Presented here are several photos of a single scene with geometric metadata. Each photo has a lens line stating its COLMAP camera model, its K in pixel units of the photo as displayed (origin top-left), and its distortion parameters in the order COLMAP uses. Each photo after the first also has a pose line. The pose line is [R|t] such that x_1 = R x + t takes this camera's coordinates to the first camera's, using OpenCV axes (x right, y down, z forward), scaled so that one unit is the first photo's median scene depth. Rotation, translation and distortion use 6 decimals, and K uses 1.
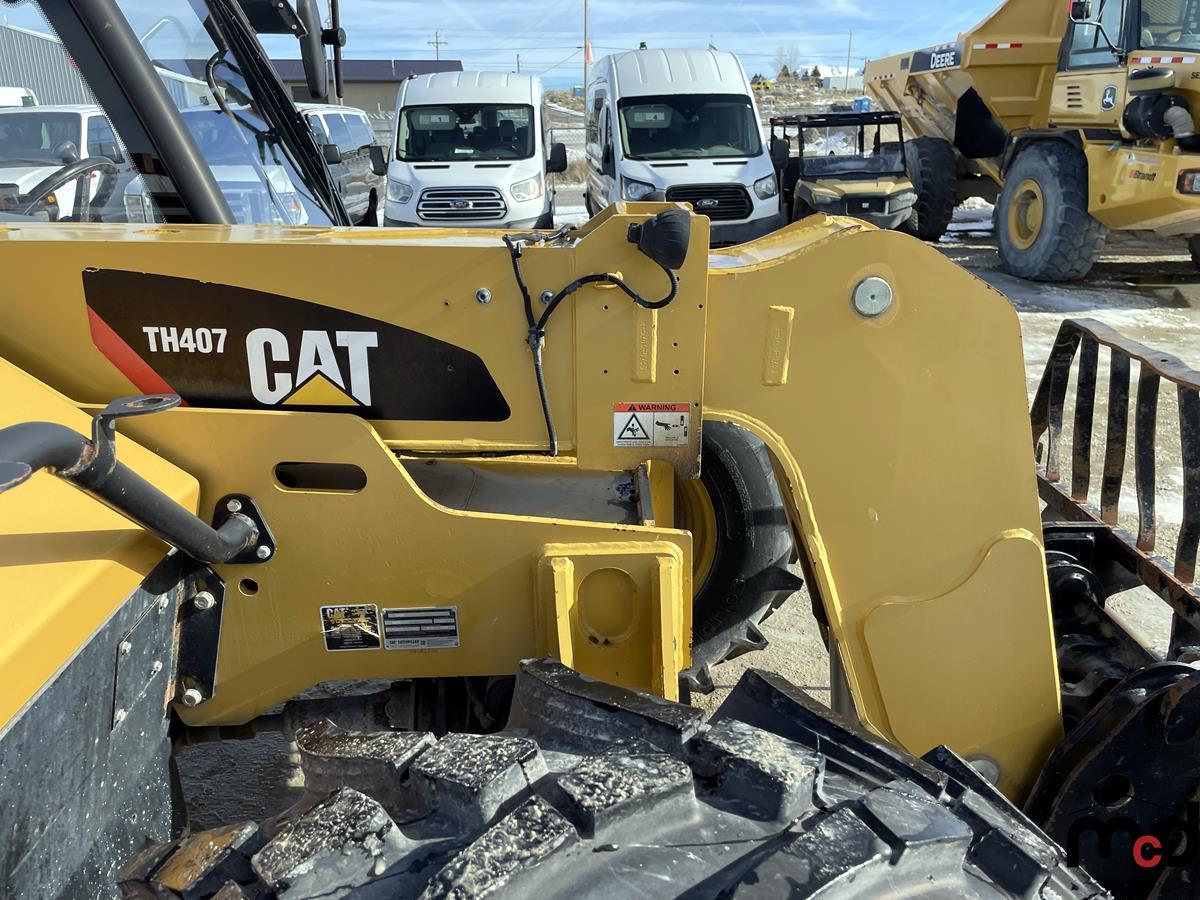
lens RADIAL K [[907.1, 0, 595.0], [0, 907.1, 456.9], [0, 0, 1]] dist [0.079242, -0.110802]
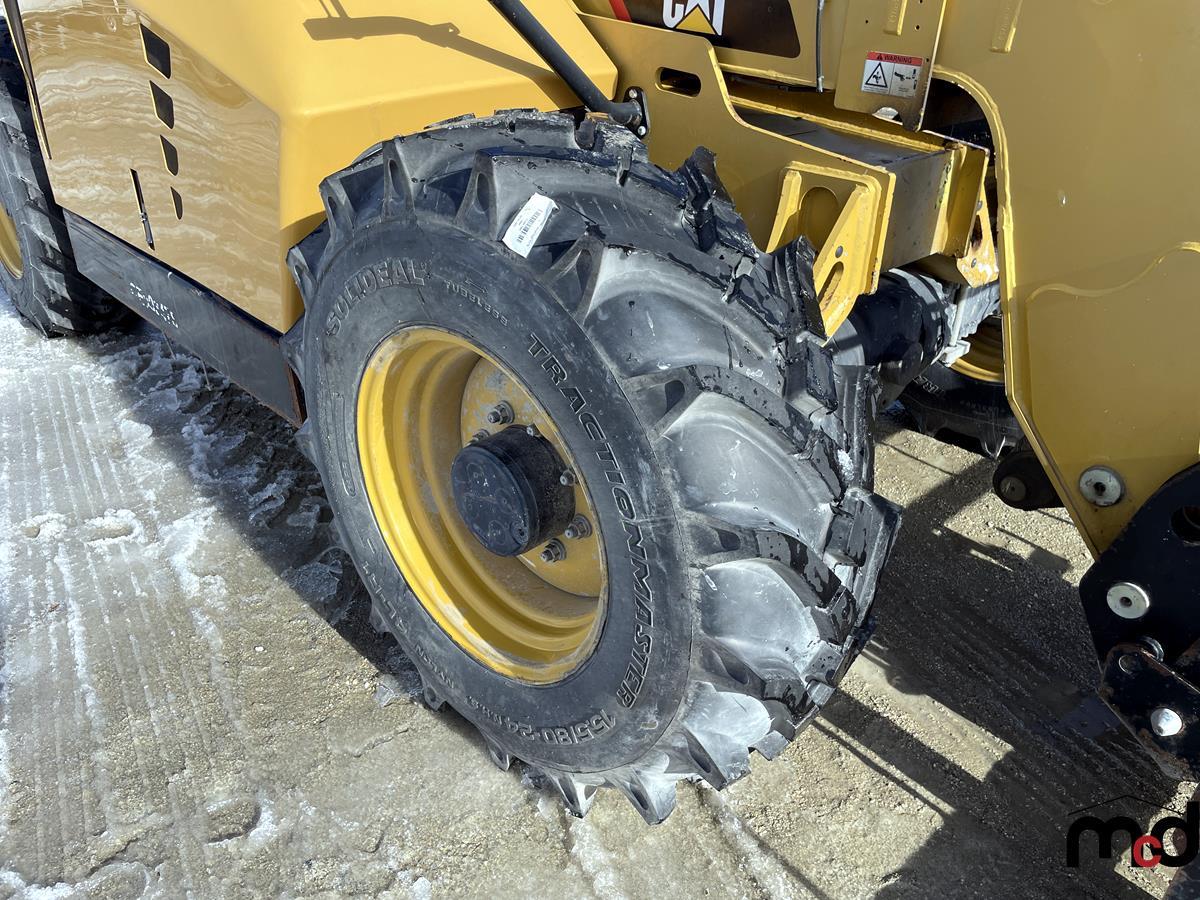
lens RADIAL K [[869.2, 0, 609.1], [0, 869.2, 447.9], [0, 0, 1]] dist [0.060795, -0.082676]
pose [[0.689550, 0.390832, -0.609730, 0.722033], [-0.276282, 0.920179, 0.277378, 0.205466], [0.669469, -0.022808, 0.742489, -0.148687]]
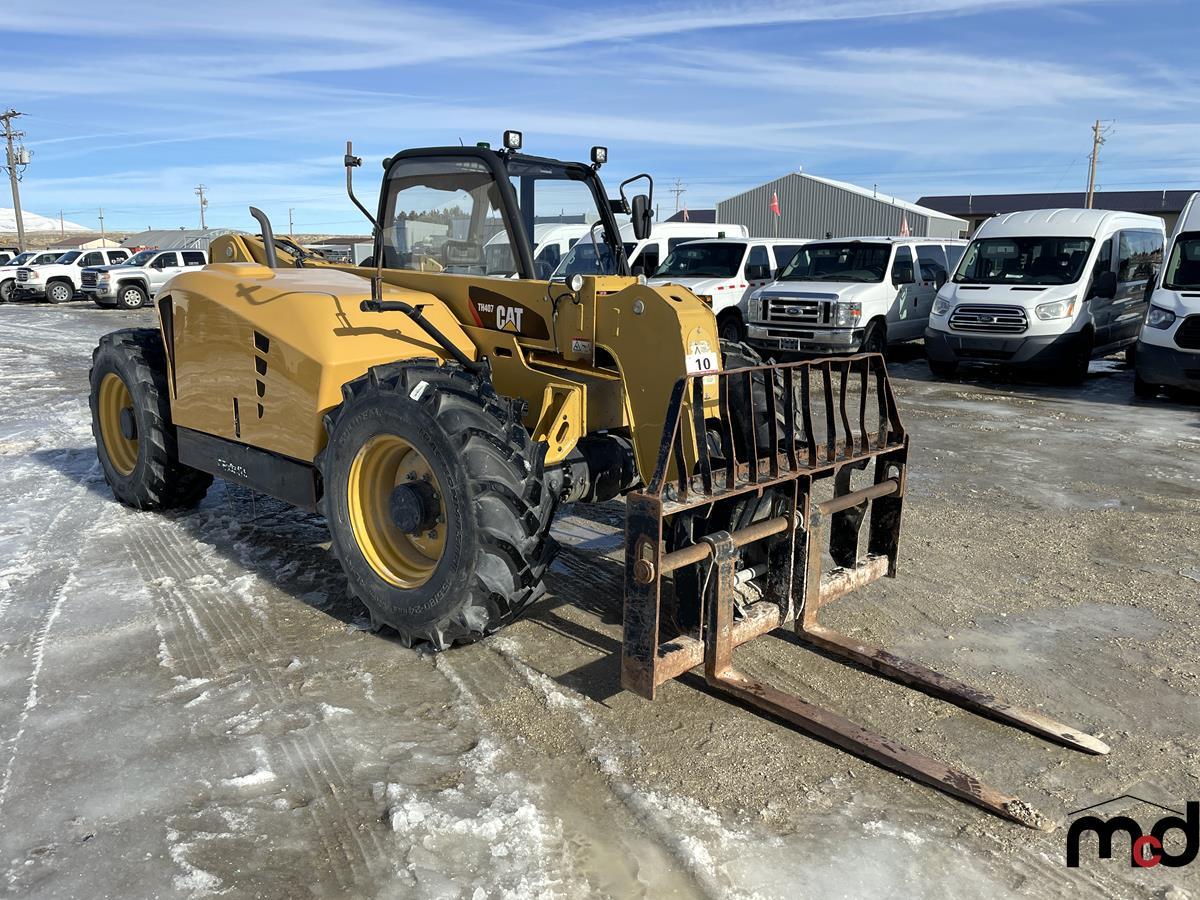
lens RADIAL K [[907.1, 0, 595.0], [0, 907.1, 456.9], [0, 0, 1]] dist [0.079242, -0.110802]
pose [[0.715644, 0.169533, -0.677578, 2.153784], [-0.256106, 0.966221, -0.028742, 0.386442], [0.649818, 0.194101, 0.734889, -1.066848]]
